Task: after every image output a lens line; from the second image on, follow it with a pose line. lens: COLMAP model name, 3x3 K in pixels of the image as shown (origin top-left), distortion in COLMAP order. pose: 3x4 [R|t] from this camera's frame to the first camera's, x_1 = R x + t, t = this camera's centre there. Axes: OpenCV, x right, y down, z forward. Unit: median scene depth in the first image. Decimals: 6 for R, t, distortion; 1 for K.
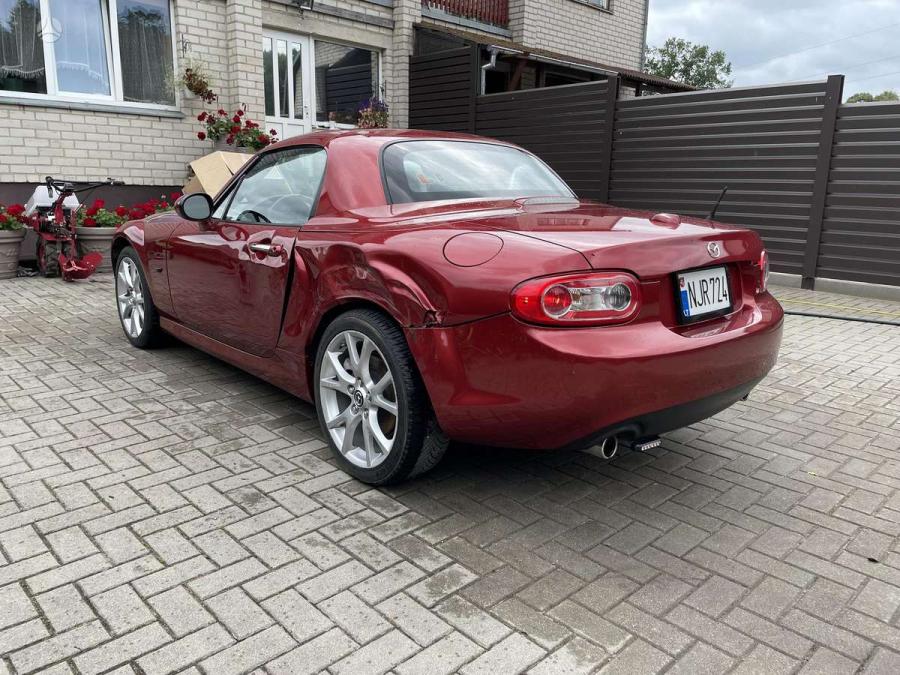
lens RADIAL K [[677.0, 0, 447.9], [0, 677.0, 326.9], [0, 0, 1]] dist [0.082898, -0.105083]
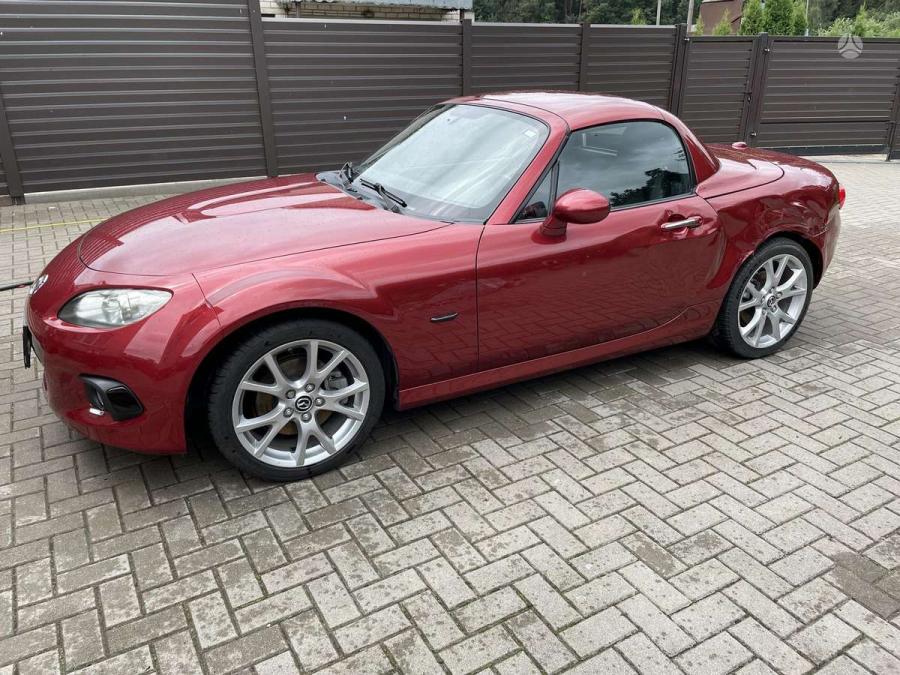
lens RADIAL K [[677.0, 0, 447.9], [0, 677.0, 326.9], [0, 0, 1]] dist [0.082898, -0.105083]
pose [[0.242037, -0.377061, 0.894004, -1.254129], [0.213804, 0.919478, 0.329921, -0.365063], [-0.946418, 0.111289, 0.303165, 0.944366]]
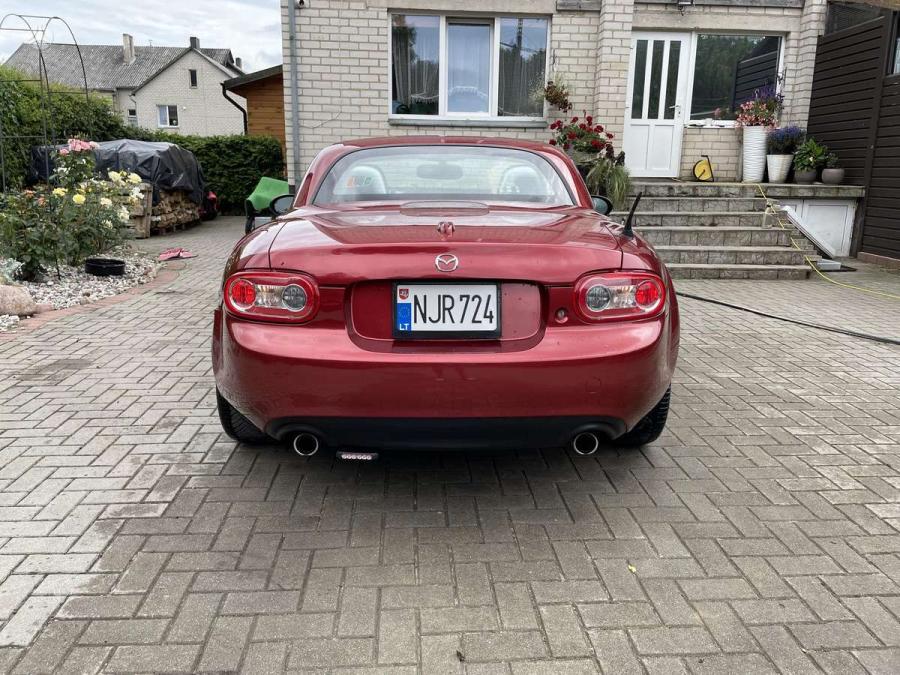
lens RADIAL K [[677.0, 0, 447.9], [0, 677.0, 326.9], [0, 0, 1]] dist [0.082898, -0.105083]
pose [[0.761176, 0.129682, -0.635447, 0.704918], [-0.131797, 0.990290, 0.044225, -0.049598], [0.635012, 0.050087, 0.770877, 0.233505]]
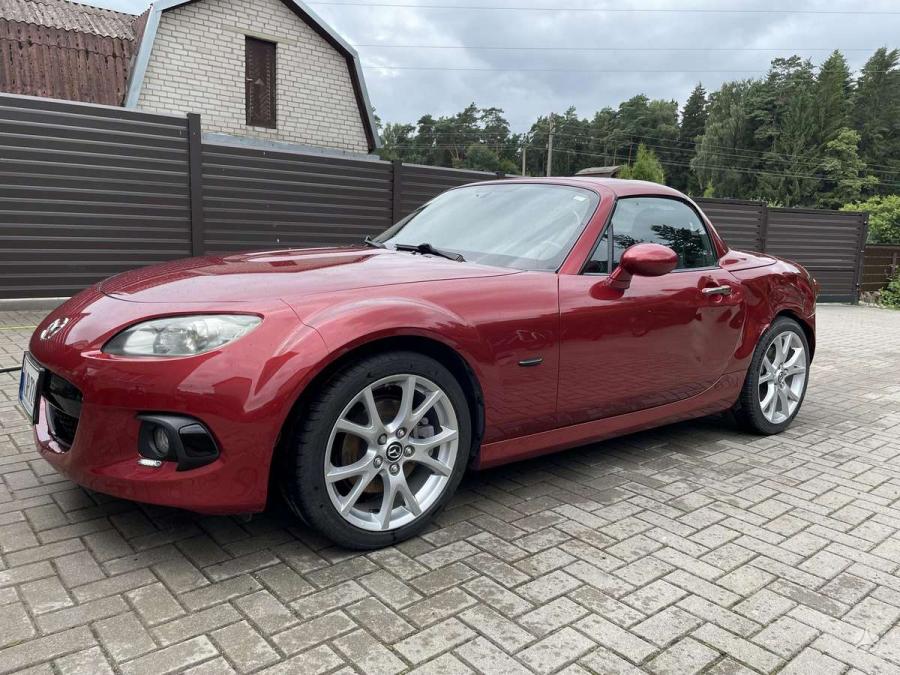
lens RADIAL K [[677.0, 0, 447.9], [0, 677.0, 326.9], [0, 0, 1]] dist [0.082898, -0.105083]
pose [[0.063821, -0.163231, 0.984522, -1.276617], [0.172810, 0.973437, 0.150190, -0.275606], [-0.982885, 0.160550, 0.090334, 1.216845]]
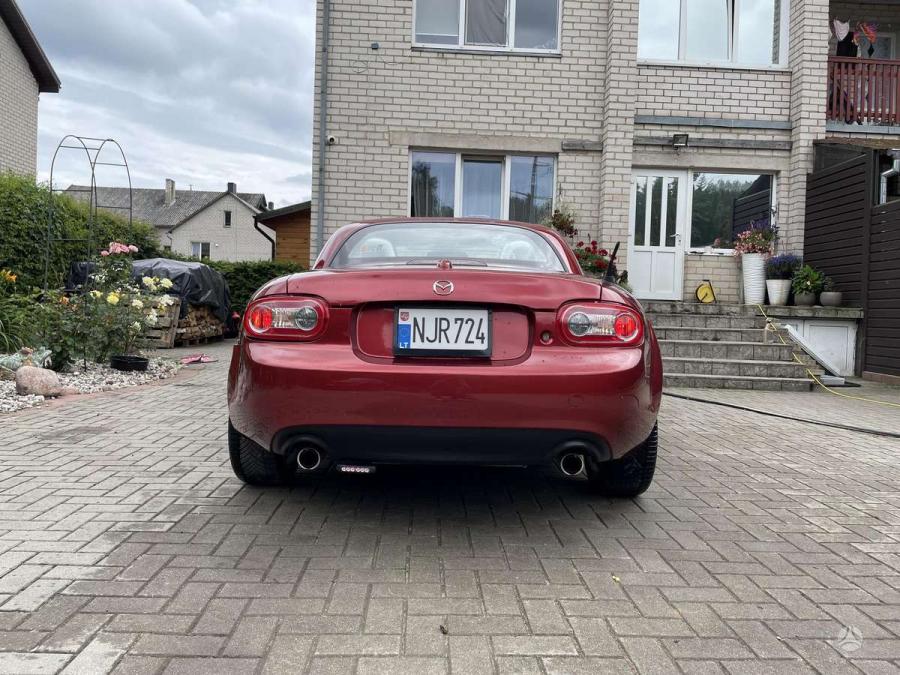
lens RADIAL K [[677.0, 0, 447.9], [0, 677.0, 326.9], [0, 0, 1]] dist [0.082898, -0.105083]
pose [[0.745414, 0.015051, -0.666432, 0.774469], [-0.153820, 0.976648, -0.149993, 0.068135], [0.648612, 0.214317, 0.730322, 0.208806]]
